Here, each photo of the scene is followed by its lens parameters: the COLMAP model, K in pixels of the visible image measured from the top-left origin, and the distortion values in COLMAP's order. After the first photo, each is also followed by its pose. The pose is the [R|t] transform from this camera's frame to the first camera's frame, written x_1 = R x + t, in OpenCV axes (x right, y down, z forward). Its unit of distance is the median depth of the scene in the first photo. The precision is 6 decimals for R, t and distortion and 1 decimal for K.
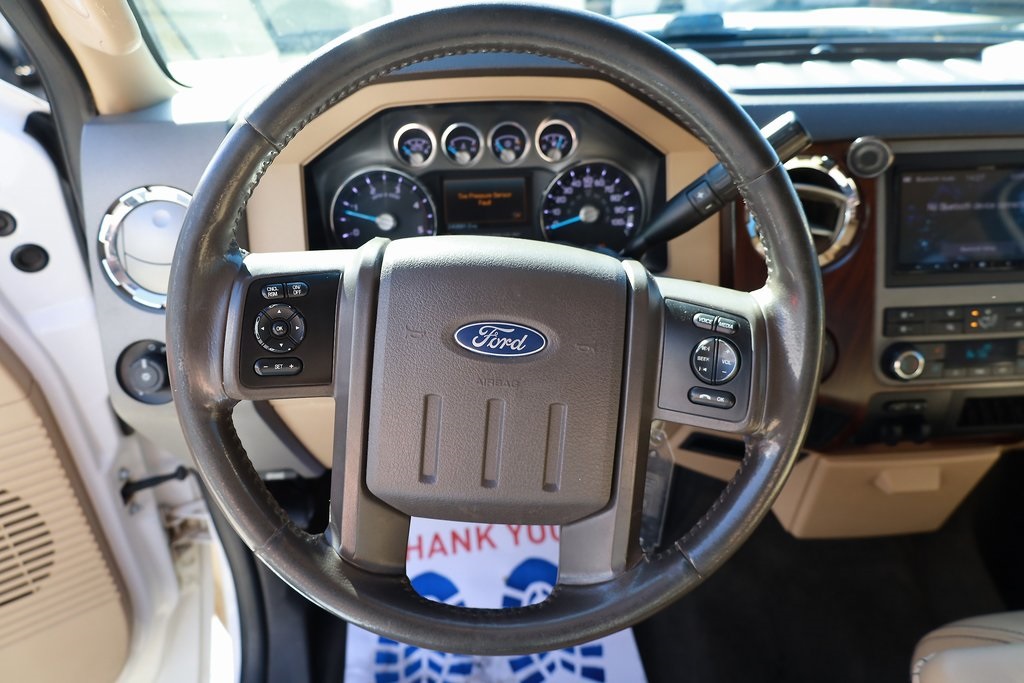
lens RADIAL K [[701.2, 0, 516.7], [0, 701.2, 344.9], [0, 0, 1]] dist [-0.006706, -0.004944]
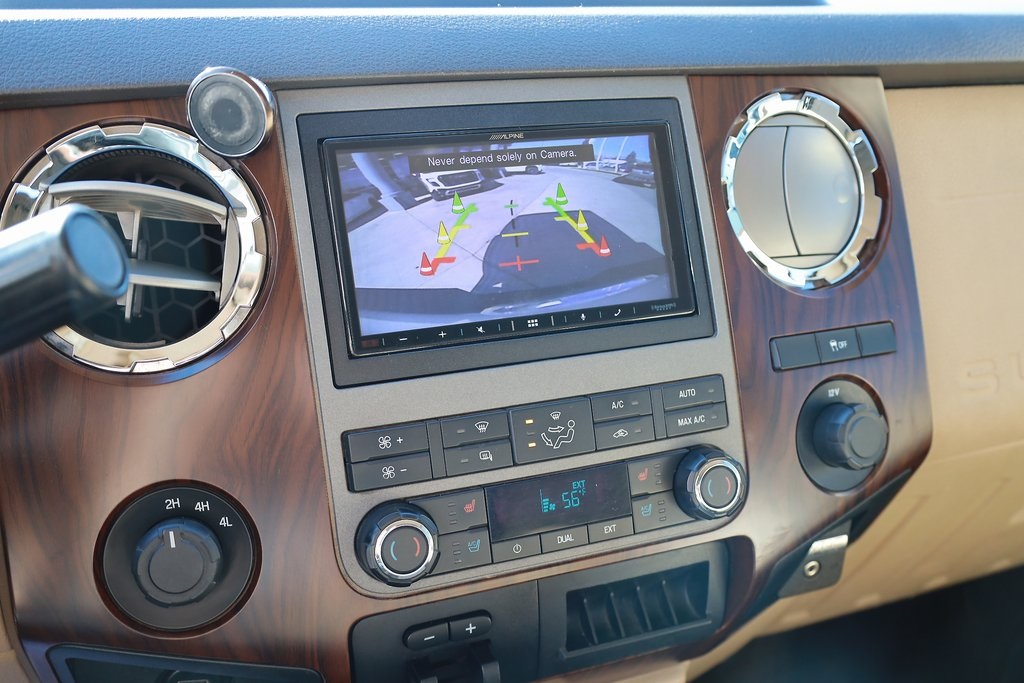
lens RADIAL K [[955.6, 0, 513.5], [0, 955.6, 340.8], [0, 0, 1]] dist [0.009675, 0.000000]
pose [[0.957294, -0.087449, 0.275573, 0.464176], [0.132376, 0.979955, -0.148878, -0.002495], [-0.257030, 0.178999, 0.949681, 0.355110]]
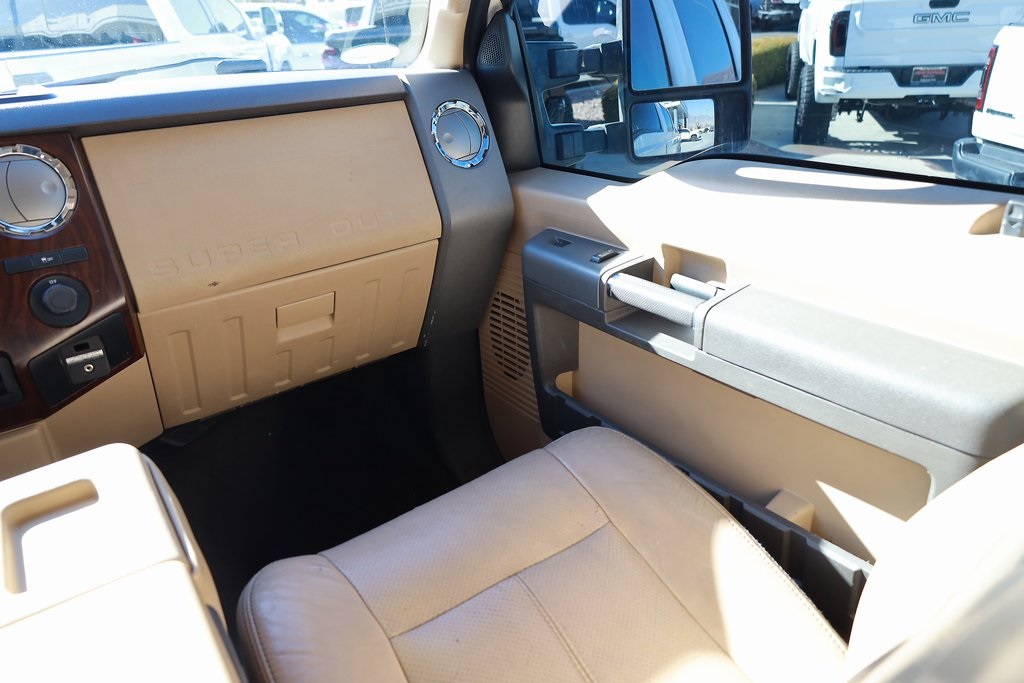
lens RADIAL K [[701.2, 0, 514.5], [0, 701.2, 339.6], [0, 0, 1]] dist [-0.006706, -0.004944]
pose [[0.852079, -0.247671, 0.461108, 1.024248], [0.310233, 0.948517, -0.063807, 0.385116], [-0.421565, 0.197420, 0.885047, -0.378731]]
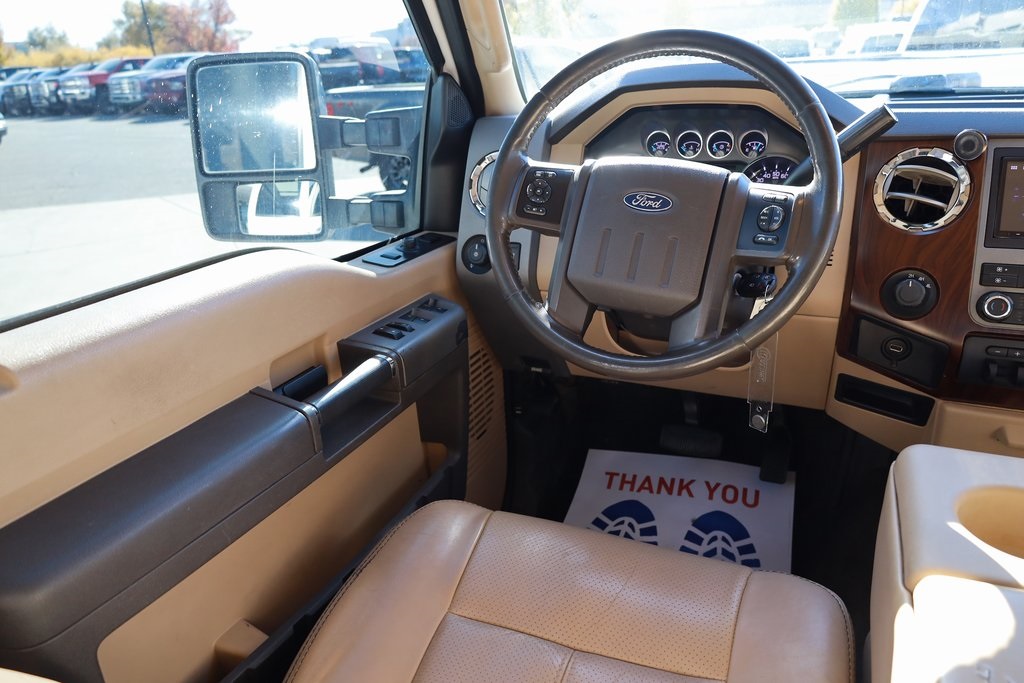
lens RADIAL K [[701.2, 0, 516.1], [0, 701.2, 345.3], [0, 0, 1]] dist [-0.006706, -0.004944]
pose [[0.883723, 0.148203, -0.443925, 0.359918], [-0.217166, 0.970091, -0.108453, 0.417828], [0.414575, 0.192248, 0.889477, -0.463377]]
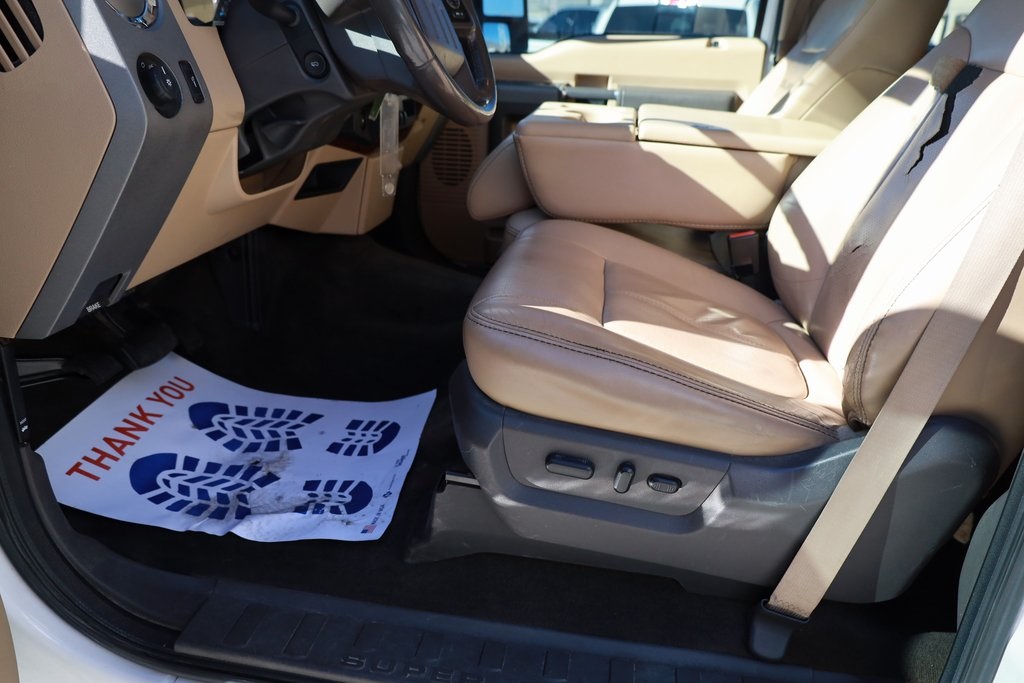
lens RADIAL K [[760.4, 0, 515.3], [0, 760.4, 336.6], [0, 0, 1]] dist [-0.015979, -0.005990]
pose [[0.213581, -0.335703, 0.917435, -1.573446], [0.480425, 0.853793, 0.200571, 0.392616], [-0.850632, 0.397921, 0.343634, 0.273583]]
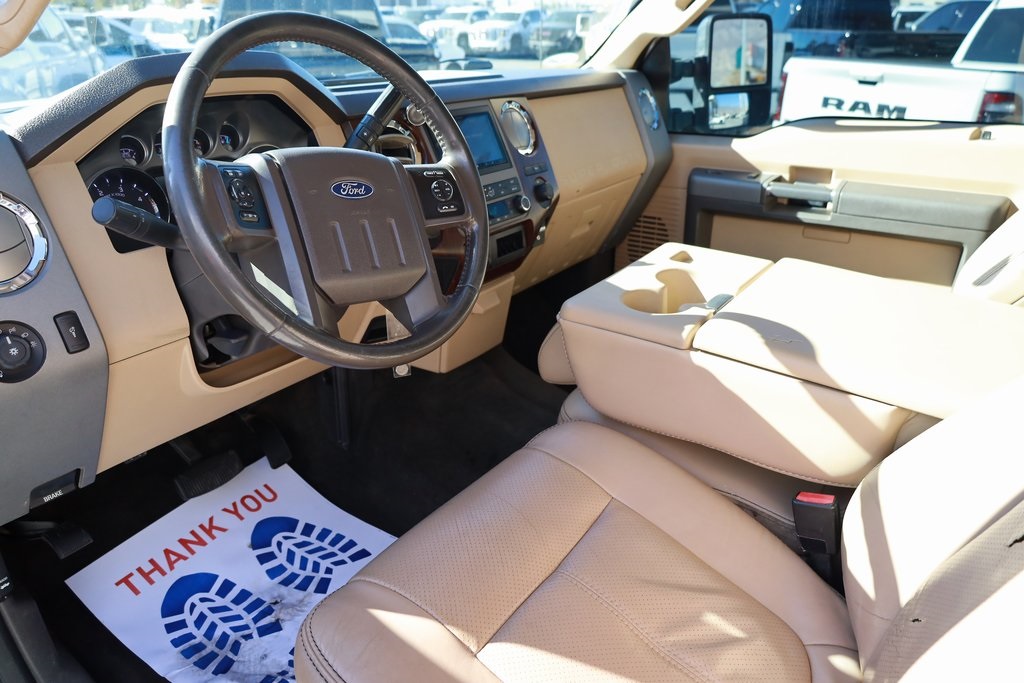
lens RADIAL K [[701.2, 0, 510.0], [0, 701.2, 343.0], [0, 0, 1]] dist [-0.006706, -0.004944]
pose [[0.646687, -0.308114, 0.697755, -0.757000], [0.408144, 0.912583, 0.024706, 0.313622], [-0.644372, 0.268807, 0.715911, -0.294627]]
